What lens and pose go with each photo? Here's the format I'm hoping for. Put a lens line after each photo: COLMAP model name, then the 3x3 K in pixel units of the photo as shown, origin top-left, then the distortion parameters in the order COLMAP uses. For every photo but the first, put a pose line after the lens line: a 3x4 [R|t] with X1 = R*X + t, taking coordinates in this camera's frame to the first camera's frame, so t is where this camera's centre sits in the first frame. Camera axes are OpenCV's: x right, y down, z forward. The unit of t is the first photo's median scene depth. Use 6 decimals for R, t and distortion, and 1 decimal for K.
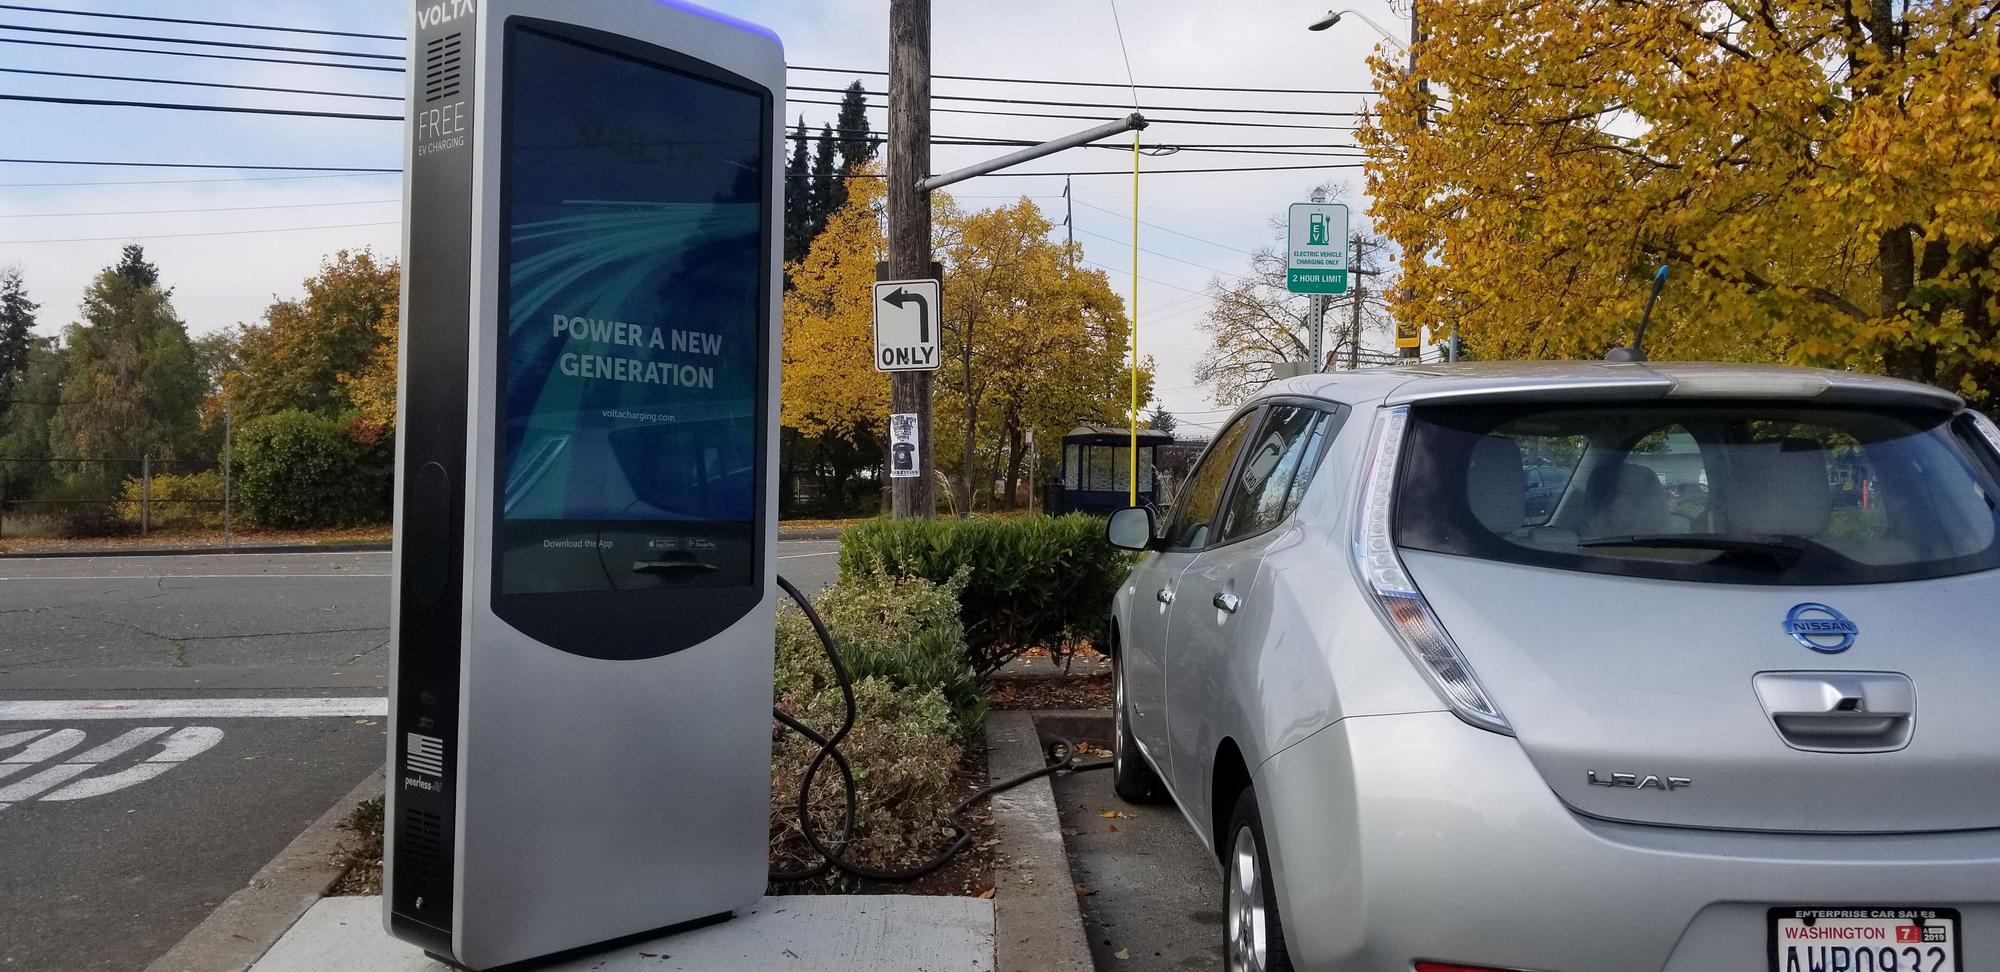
lens RADIAL K [[1630.7, 0, 1000.0], [0, 1630.7, 486.0], [0, 0, 1]] dist [0.096678, -0.002479]
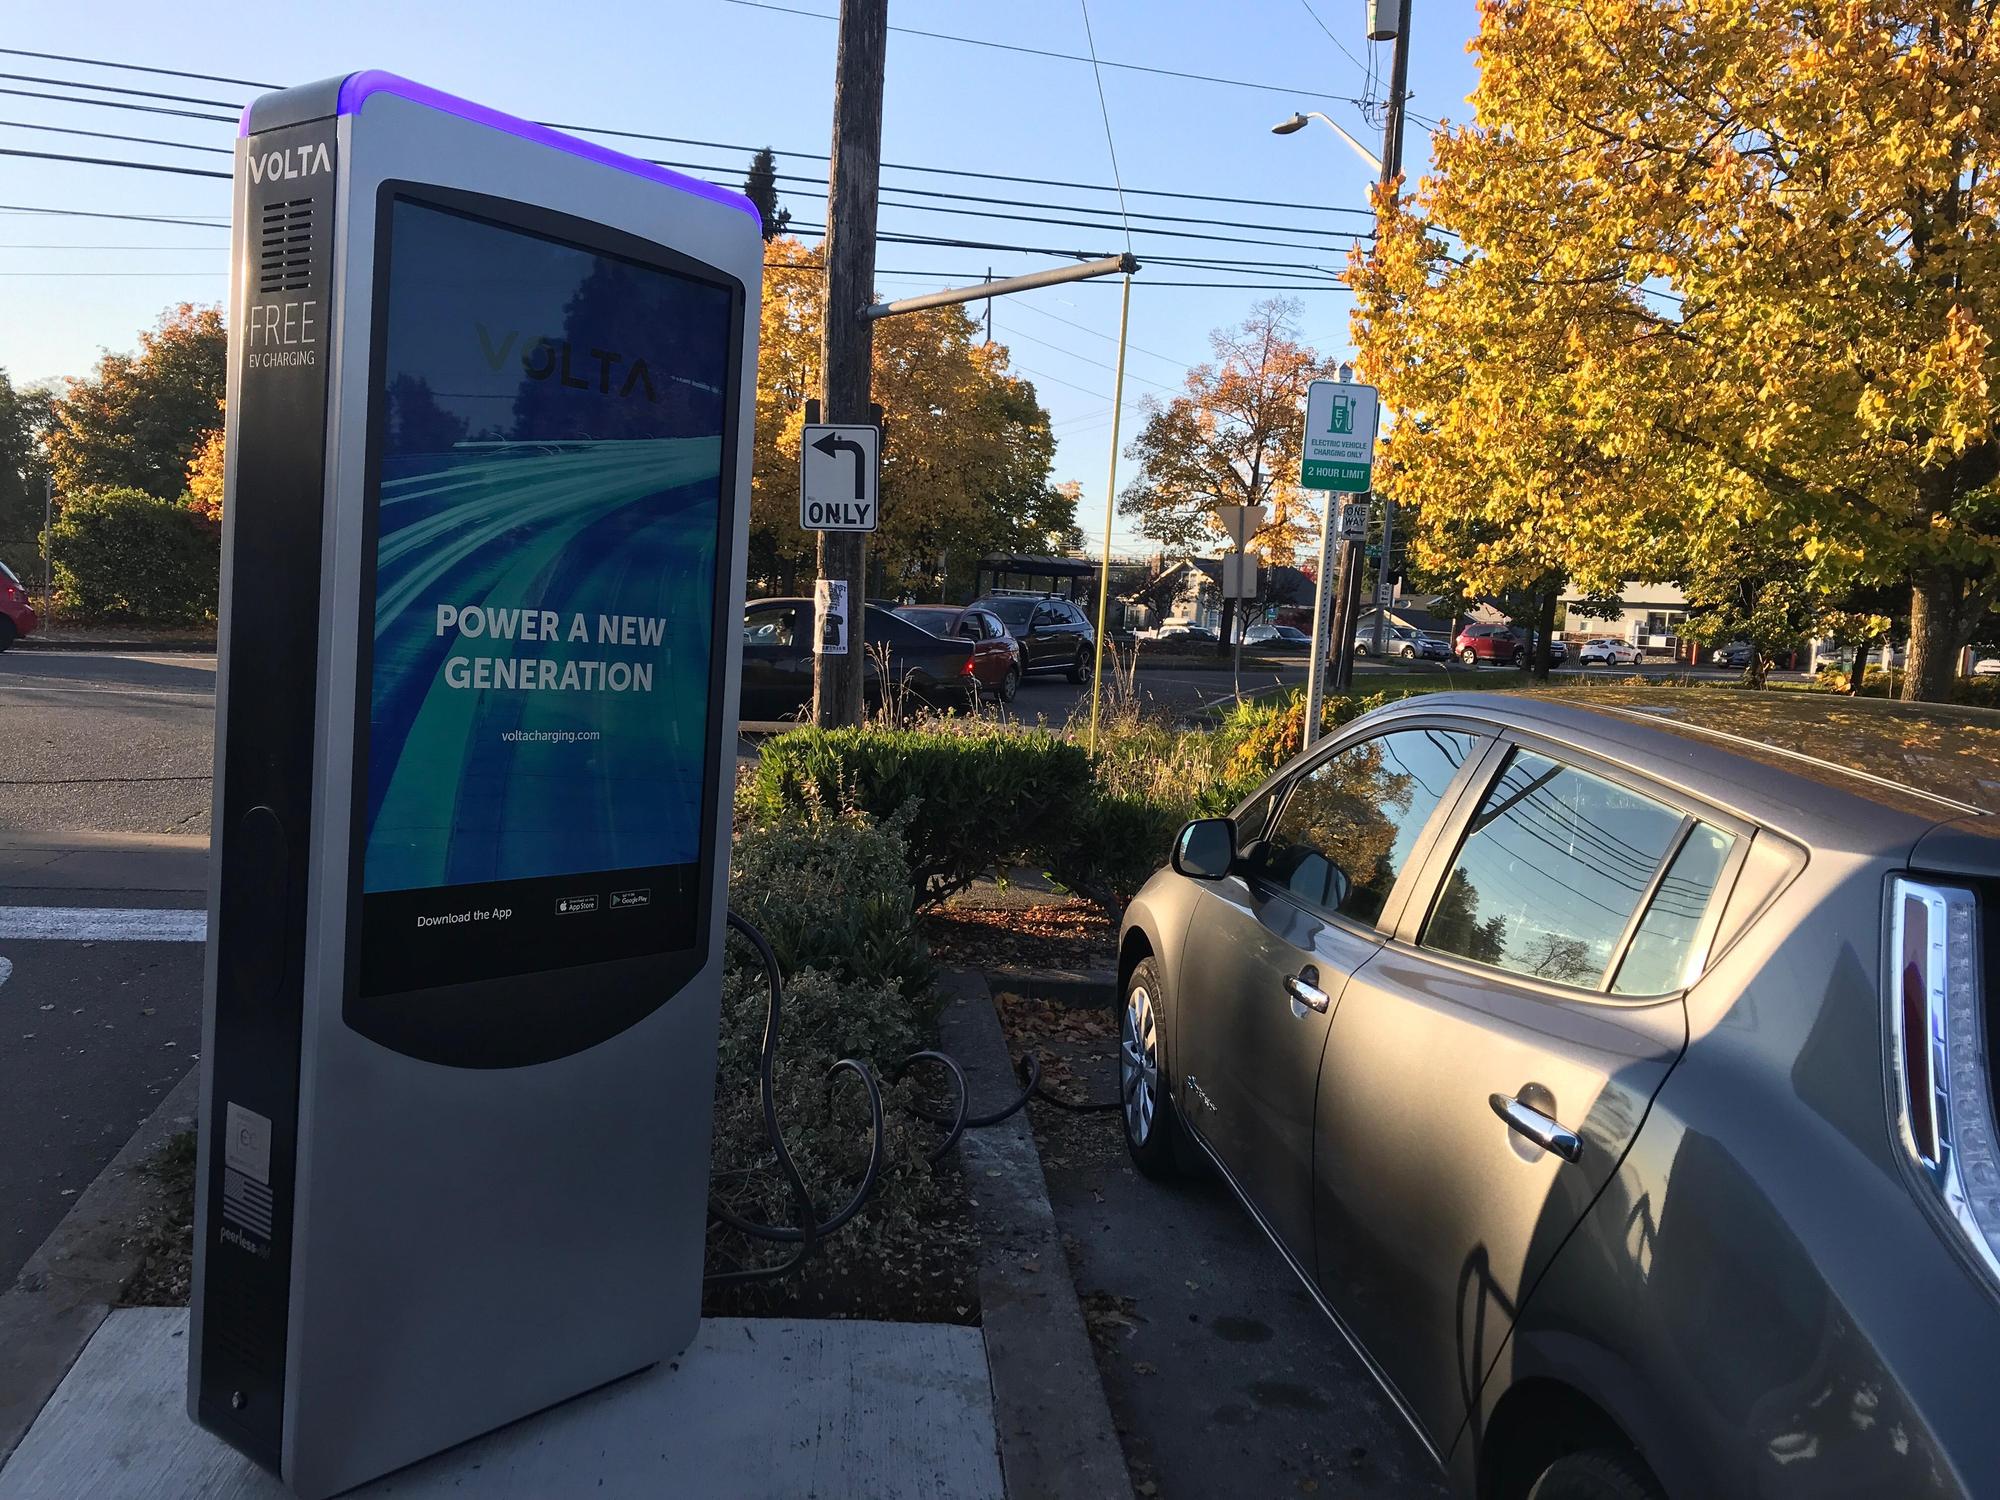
lens RADIAL K [[1715.0, 0, 1000.0], [0, 1715.0, 750.0], [0, 0, 1]] dist [0.053013, -0.002817]
pose [[0.996990, 0.043743, 0.064013, -0.059781], [-0.049347, 0.994829, 0.088766, -0.098470], [-0.059799, -0.091658, 0.993993, 0.192198]]
